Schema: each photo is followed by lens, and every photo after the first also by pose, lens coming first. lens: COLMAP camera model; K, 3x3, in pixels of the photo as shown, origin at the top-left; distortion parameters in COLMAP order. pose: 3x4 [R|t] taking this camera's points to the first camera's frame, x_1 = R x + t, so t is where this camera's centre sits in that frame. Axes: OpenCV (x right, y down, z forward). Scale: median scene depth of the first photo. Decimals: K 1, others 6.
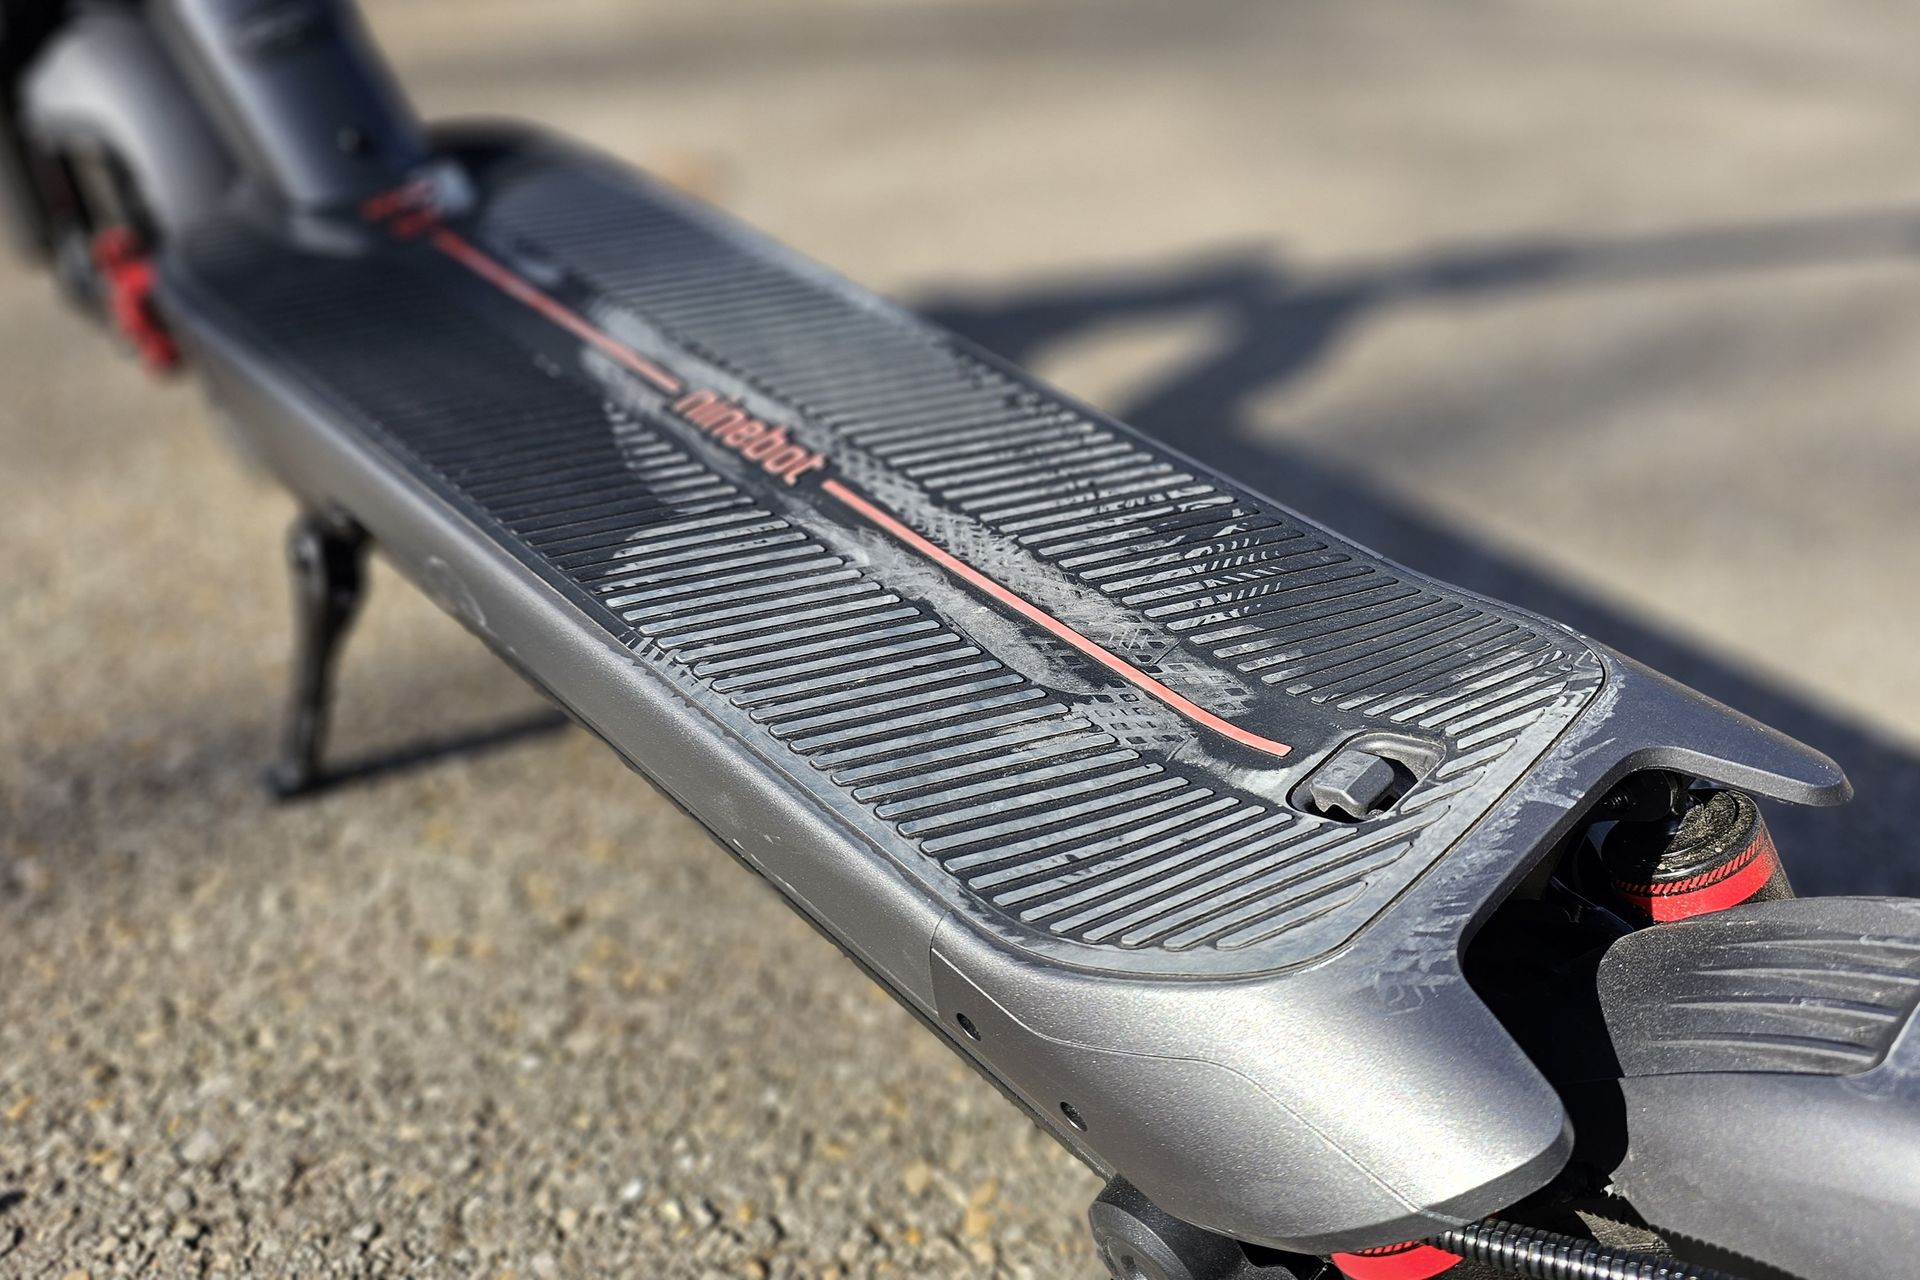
lens RADIAL K [[1503.0, 0, 960.0], [0, 1503.0, 640.0], [0, 0, 1]] dist [0.005064, -0.006410]
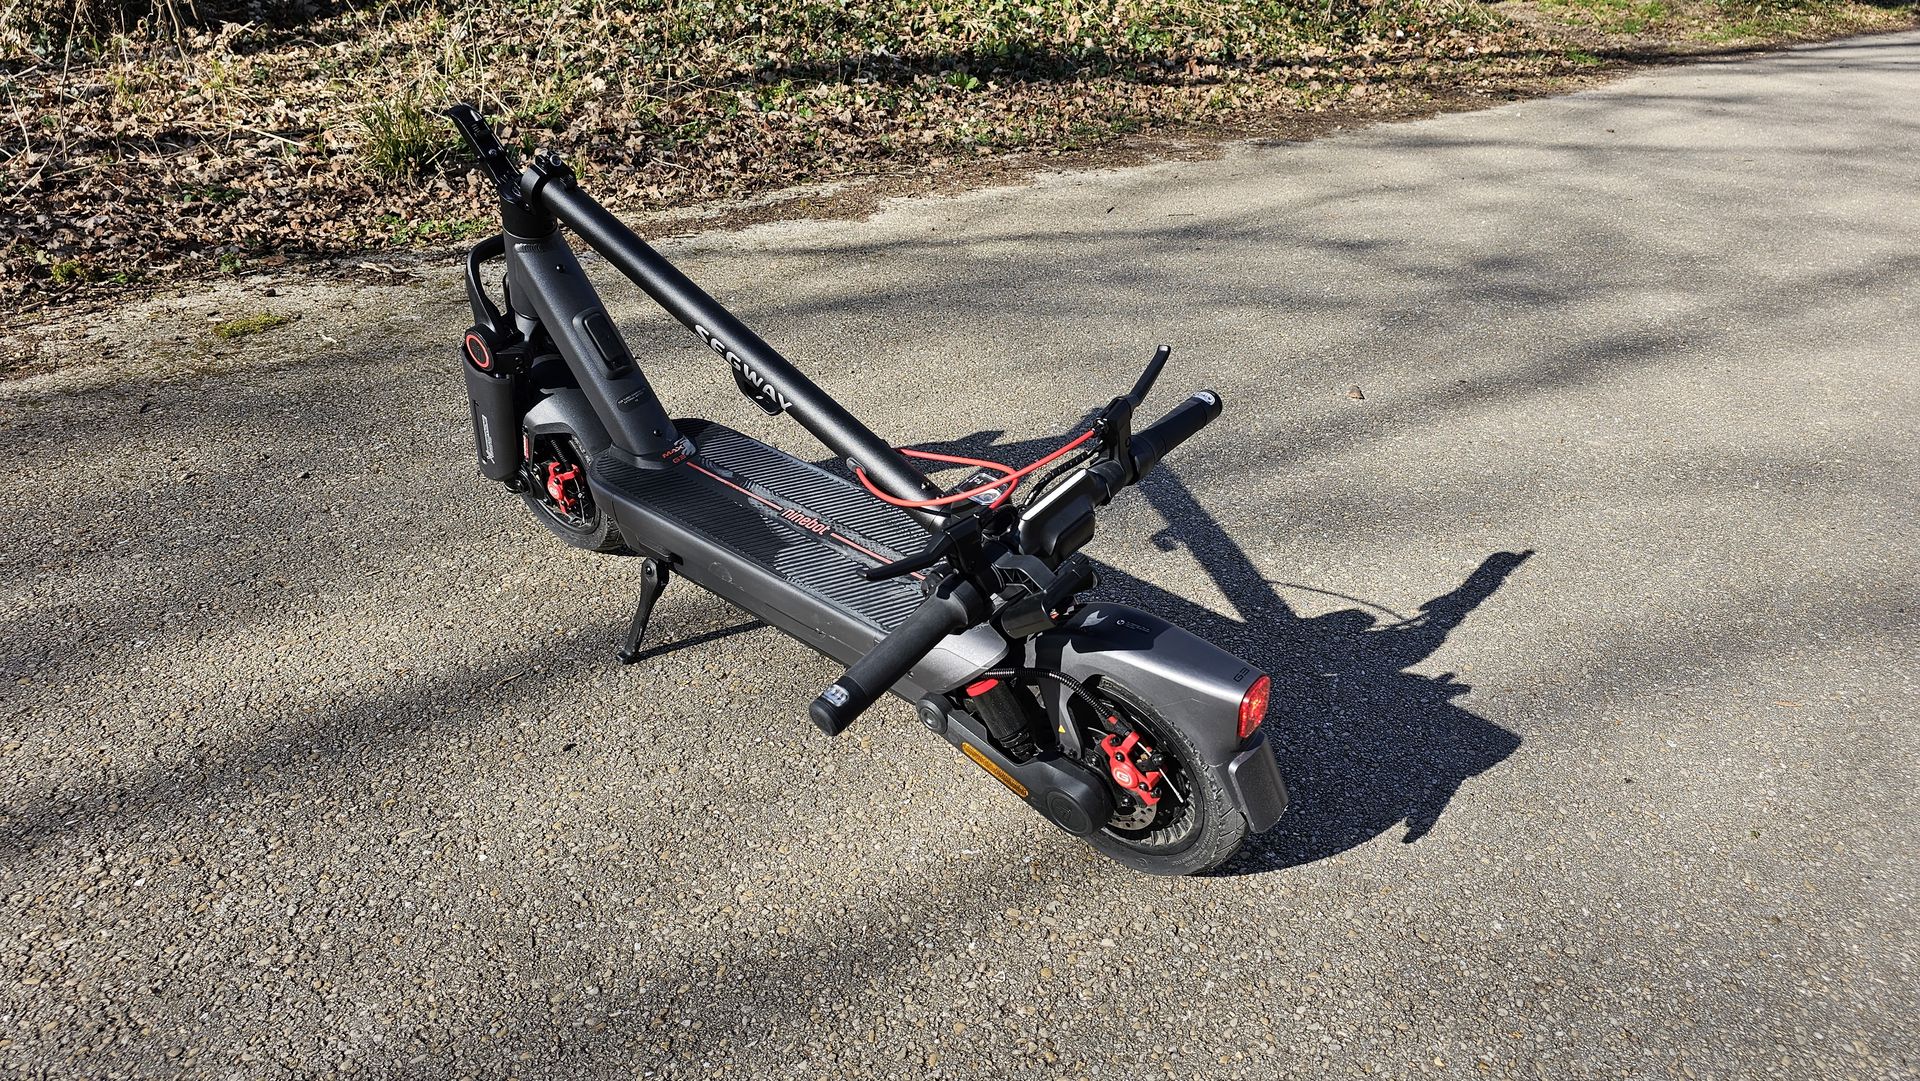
lens RADIAL K [[1685.4, 0, 960.0], [0, 1685.4, 540.5], [0, 0, 1]] dist [-0.005073, -0.003233]
pose [[0.993728, -0.055893, 0.096857, -0.161346], [0.067863, 0.989825, -0.125062, 0.390676], [-0.088882, 0.130850, 0.987410, -2.682147]]
